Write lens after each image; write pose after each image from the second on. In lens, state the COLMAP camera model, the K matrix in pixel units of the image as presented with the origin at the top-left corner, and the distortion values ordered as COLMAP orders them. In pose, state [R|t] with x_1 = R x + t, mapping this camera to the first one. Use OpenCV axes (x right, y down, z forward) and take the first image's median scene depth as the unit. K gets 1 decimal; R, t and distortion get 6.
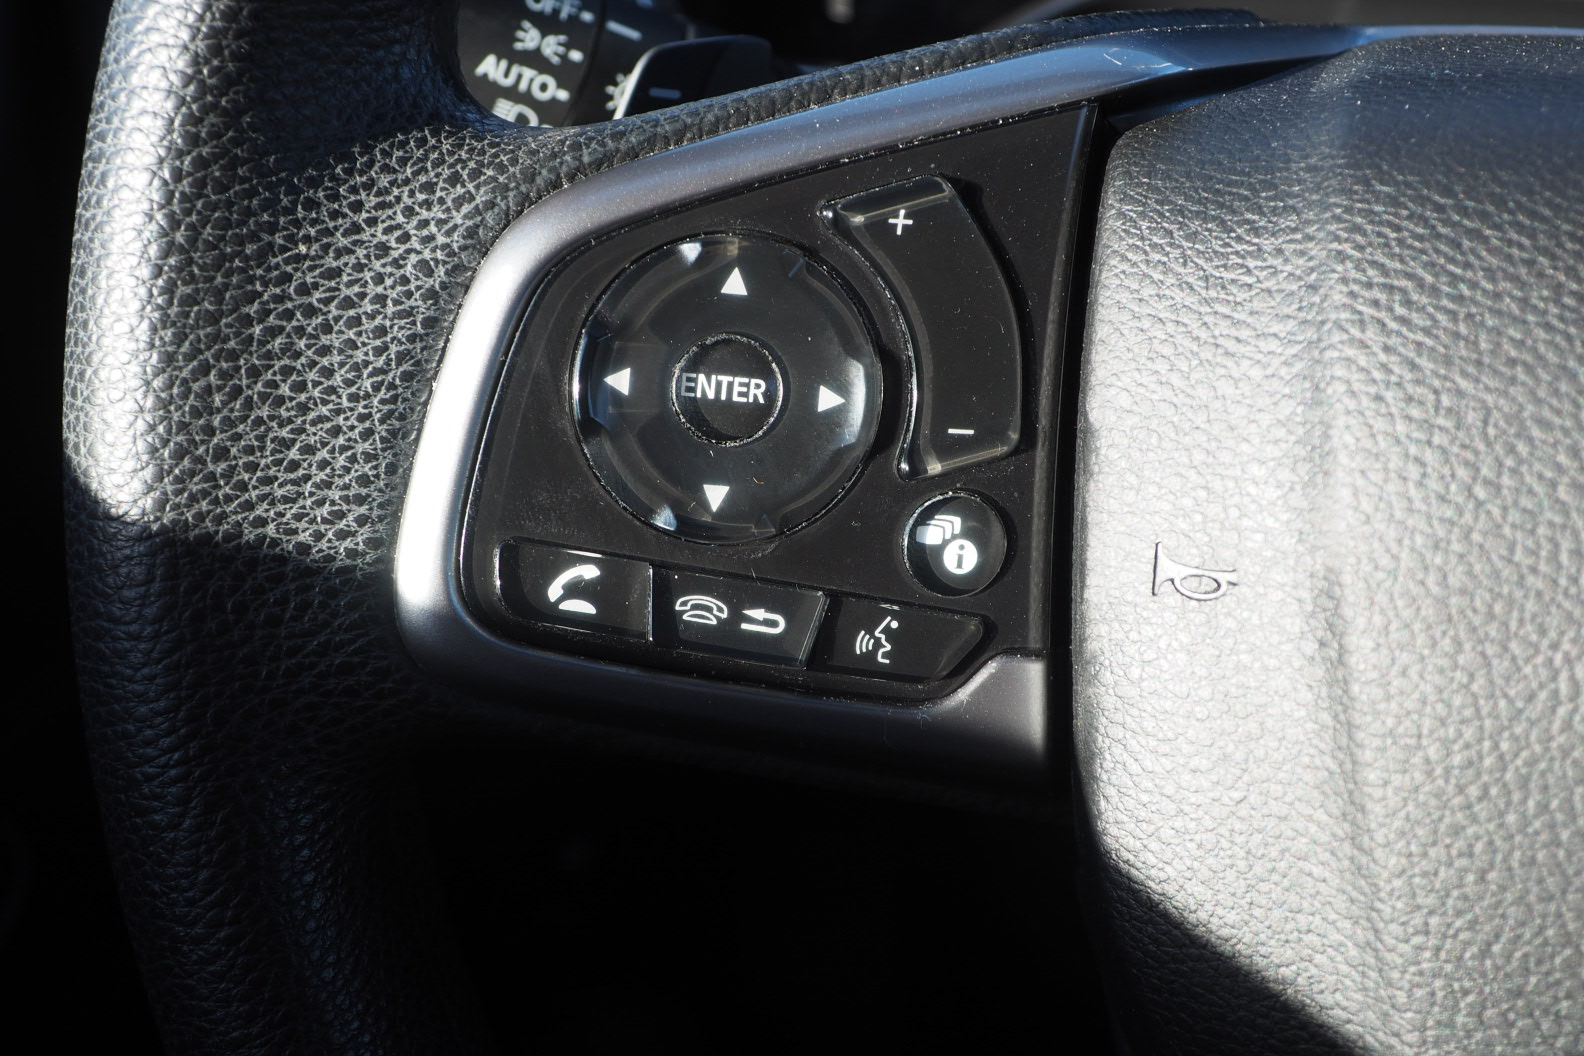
lens RADIAL K [[1783.2, 0, 792.3], [0, 1783.2, 555.8], [0, 0, 1]] dist [0.001274, 0.004670]
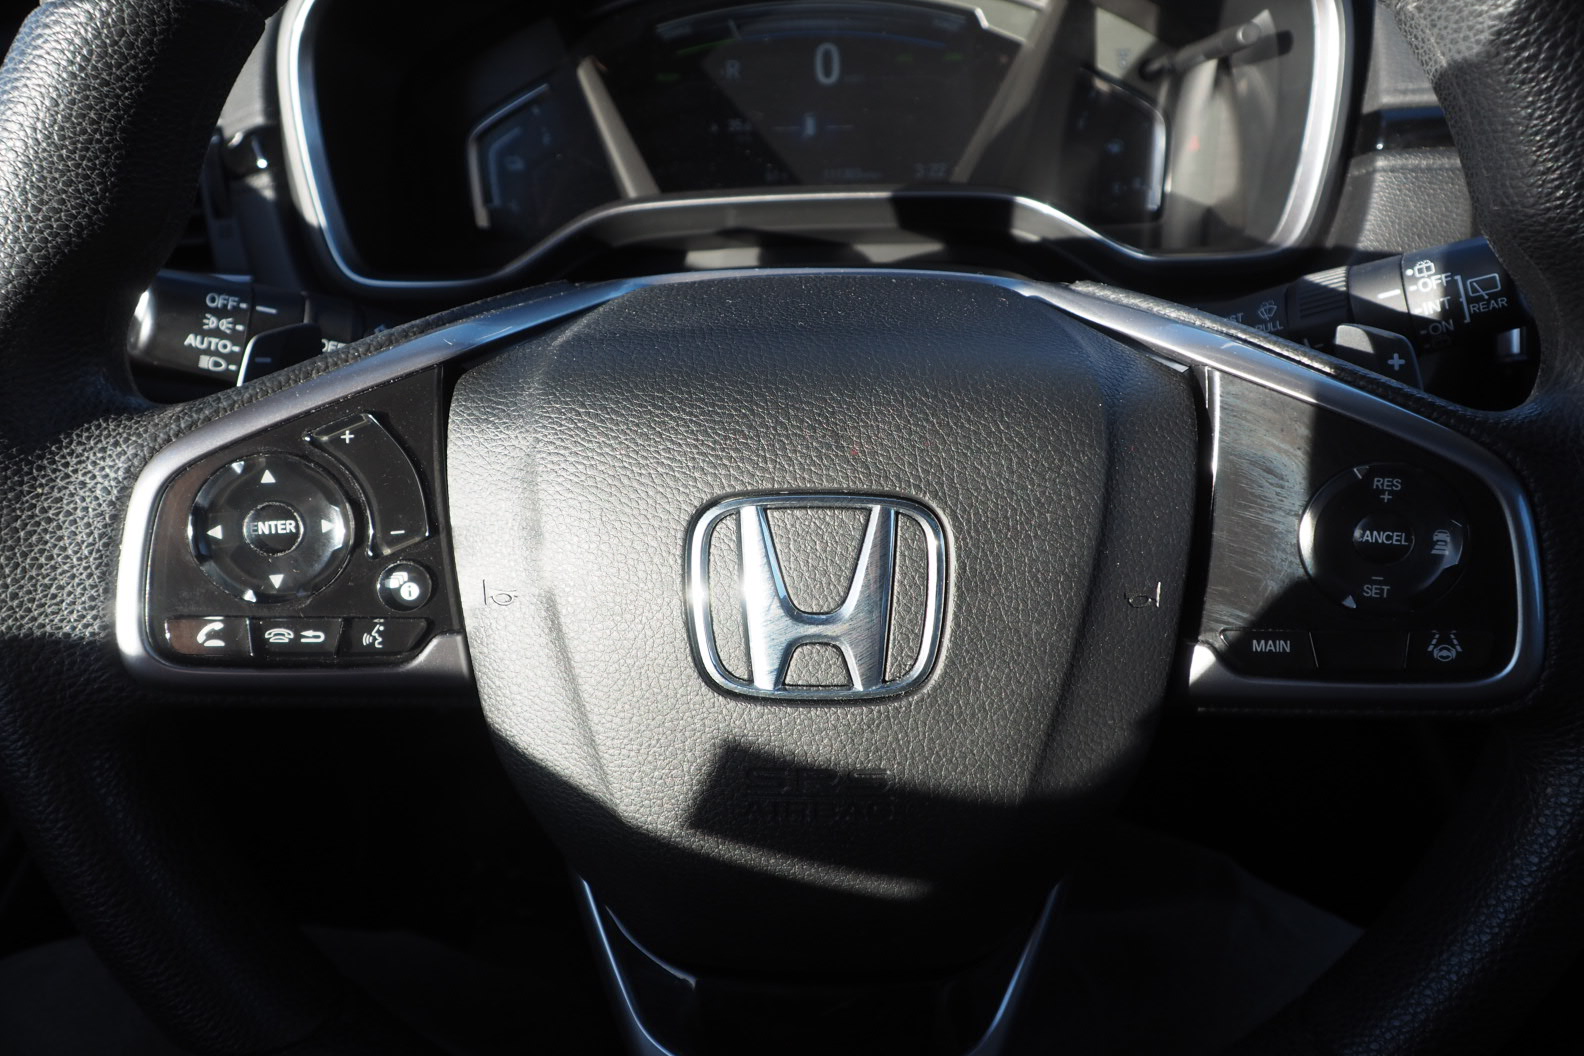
lens RADIAL K [[1122.5, 0, 792.0], [0, 1122.5, 528.0], [0, 0, 1]] dist [-0.023534, 0.002746]
pose [[0.987117, -0.127453, 0.096724, 0.432843], [0.121179, 0.990285, 0.068202, -0.111098], [-0.104476, -0.055602, 0.992972, -0.335139]]
